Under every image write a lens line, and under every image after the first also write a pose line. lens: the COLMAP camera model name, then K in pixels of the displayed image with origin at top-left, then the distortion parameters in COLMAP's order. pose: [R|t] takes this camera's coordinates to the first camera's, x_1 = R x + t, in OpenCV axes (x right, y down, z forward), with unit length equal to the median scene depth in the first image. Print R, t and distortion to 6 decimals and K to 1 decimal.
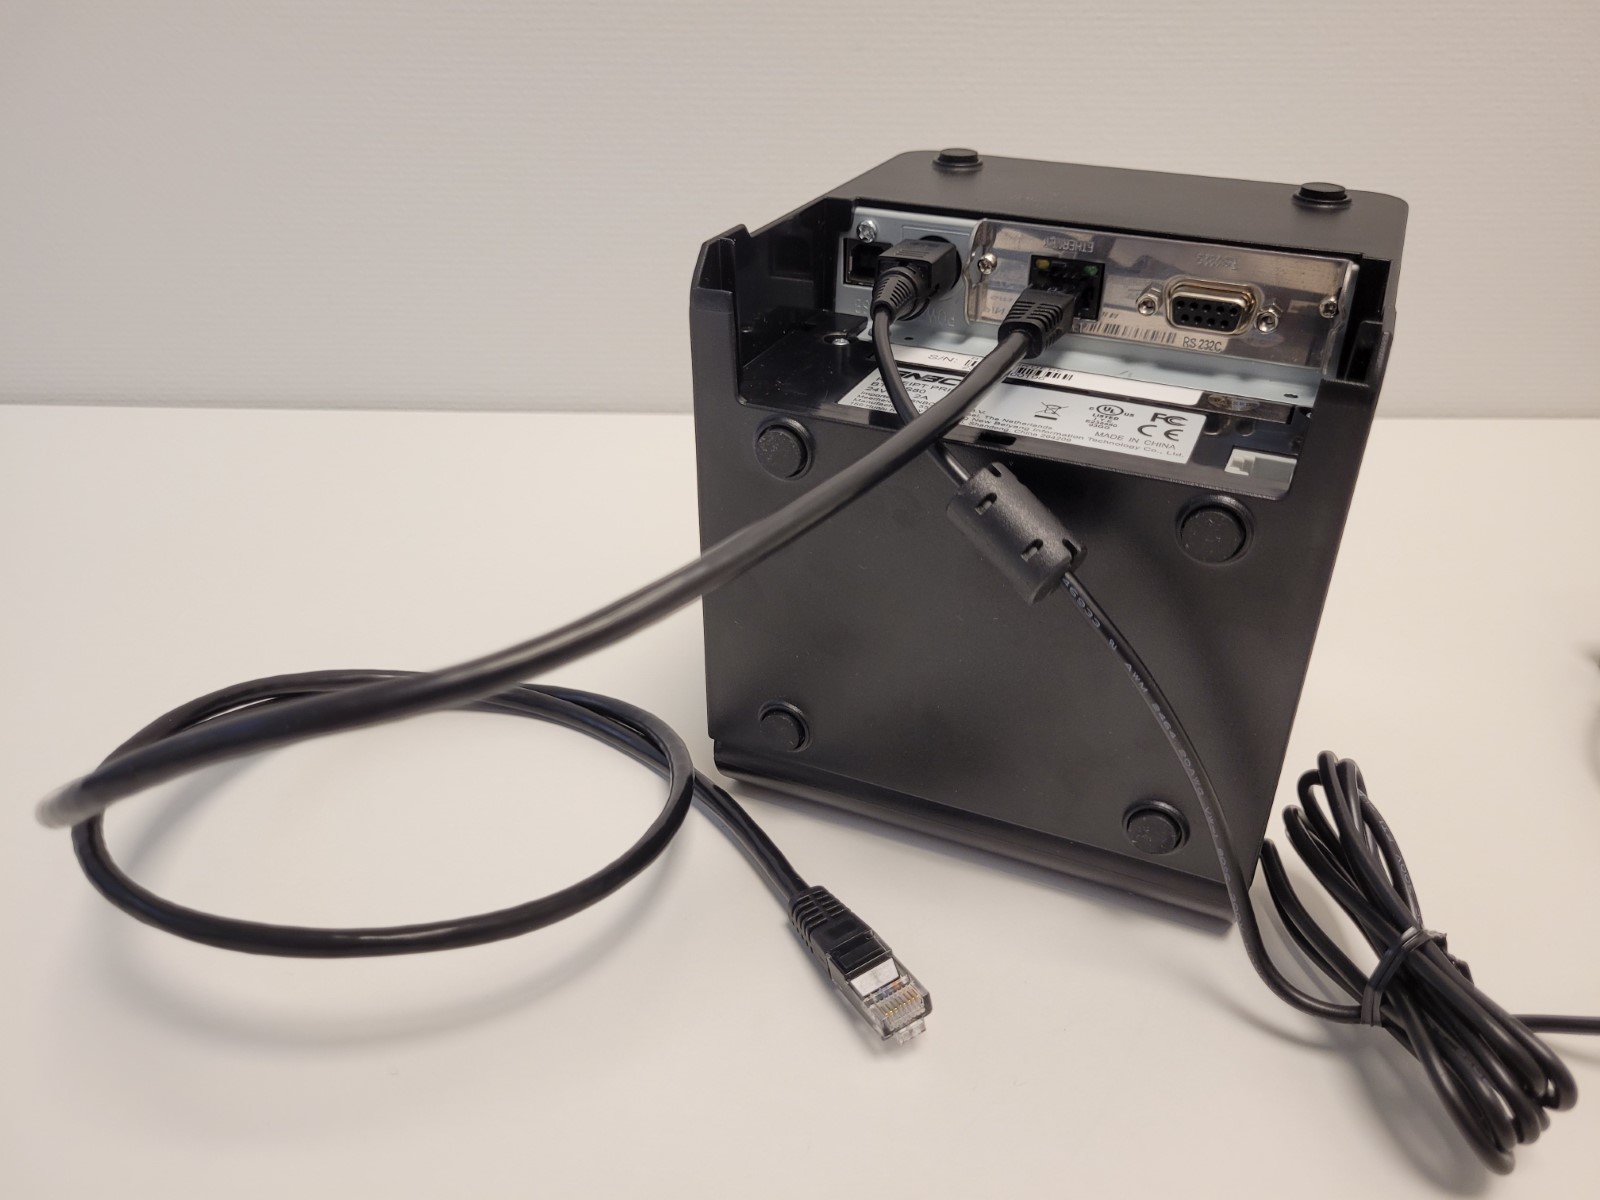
lens RADIAL K [[1278.0, 0, 787.8], [0, 1278.0, 602.7], [0, 0, 1]] dist [-0.003690, -0.000503]
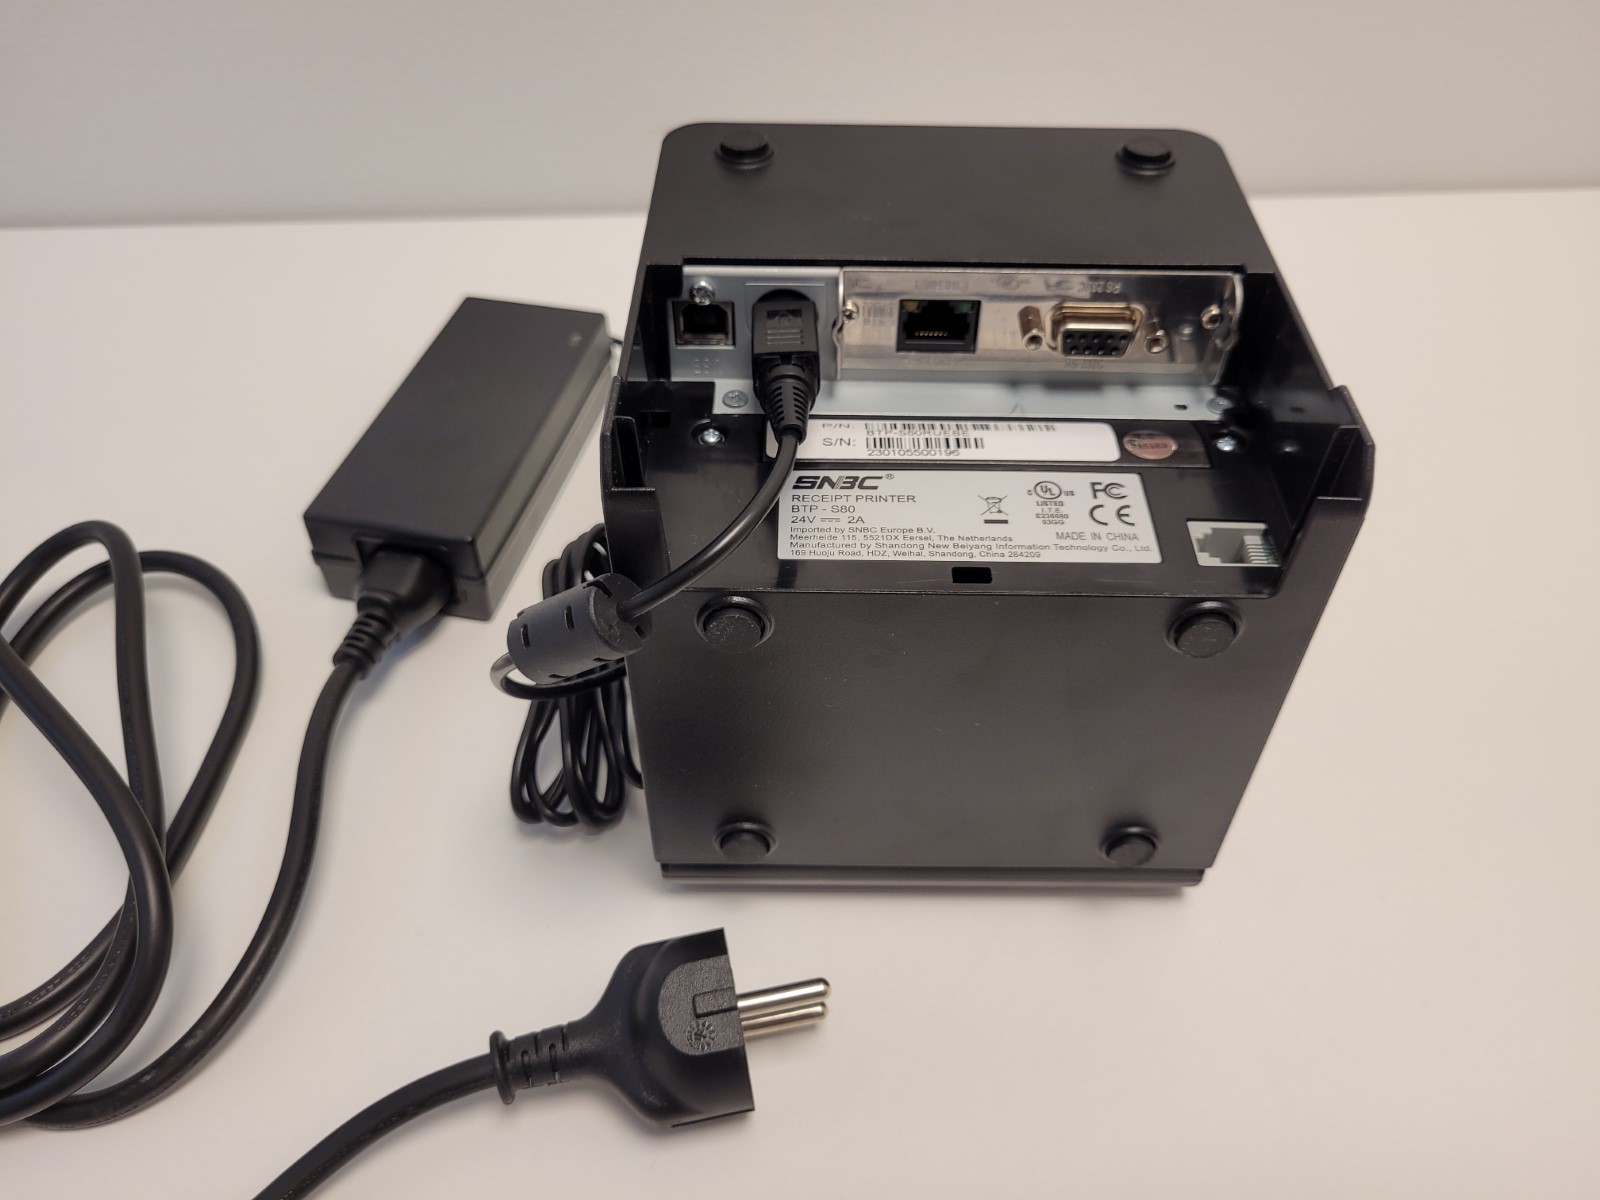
lens RADIAL K [[1239.6, 0, 800.0], [0, 1239.6, 600.0], [0, 0, 1]] dist [-0.000364, 0.002792]
pose [[0.917028, -0.290016, 0.273770, -0.188723], [0.209868, 0.934625, 0.287109, -0.366470], [-0.339139, -0.205831, 0.917943, 0.188949]]
